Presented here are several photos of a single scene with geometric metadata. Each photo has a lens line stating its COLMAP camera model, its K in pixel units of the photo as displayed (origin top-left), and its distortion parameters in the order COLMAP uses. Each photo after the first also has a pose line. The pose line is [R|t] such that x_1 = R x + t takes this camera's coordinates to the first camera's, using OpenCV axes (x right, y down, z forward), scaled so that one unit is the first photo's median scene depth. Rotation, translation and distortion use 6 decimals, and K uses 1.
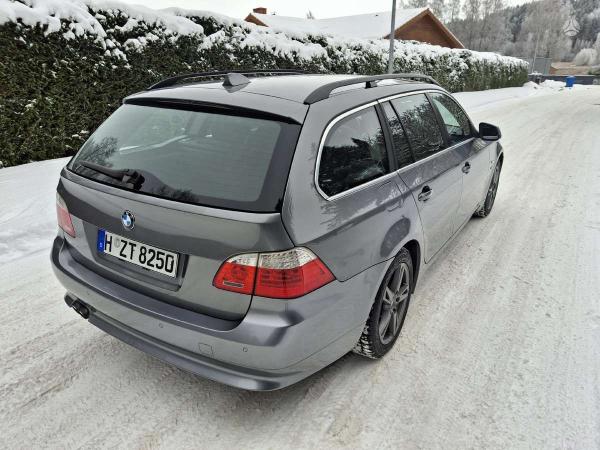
lens RADIAL K [[444.3, 0, 302.8], [0, 444.3, 228.8], [0, 0, 1]] dist [0.004705, -0.017172]
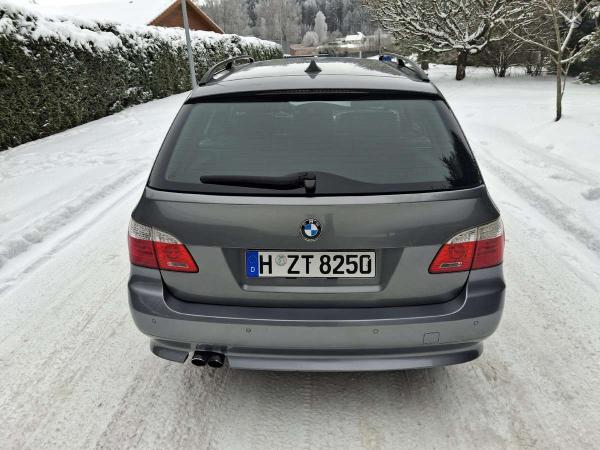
lens RADIAL K [[444.3, 0, 296.5], [0, 444.3, 222.2], [0, 0, 1]] dist [0.004705, -0.017172]
pose [[0.871855, -0.212088, 0.441461, -0.196845], [0.206748, 0.976502, 0.060821, -0.022582], [-0.443987, 0.038244, 0.895216, 0.056451]]
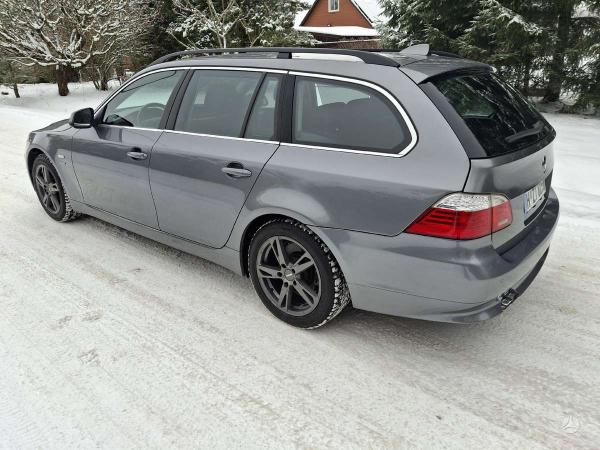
lens RADIAL K [[444.3, 0, 302.9], [0, 444.3, 223.5], [0, 0, 1]] dist [0.004705, -0.017172]
pose [[0.113266, -0.369409, 0.922338, -0.399960], [0.370430, 0.877081, 0.305794, -0.117546], [-0.921929, 0.307026, 0.236184, 0.335903]]
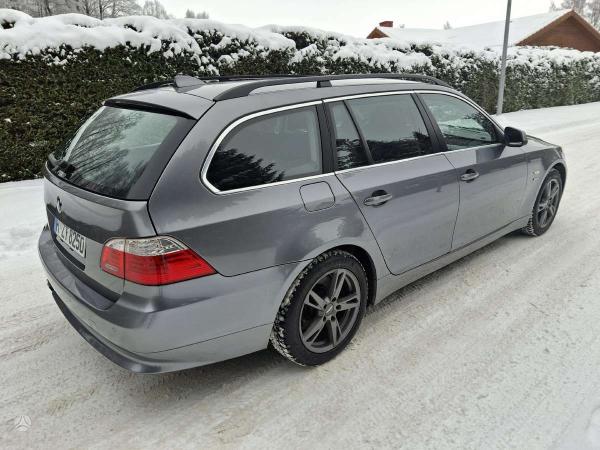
lens RADIAL K [[444.3, 0, 301.6], [0, 444.3, 224.0], [0, 0, 1]] dist [0.004705, -0.017172]
pose [[0.958656, 0.060489, -0.278064, 0.128621], [-0.070975, 0.997091, -0.027791, 0.004203], [0.275574, 0.046378, 0.960160, 0.019998]]
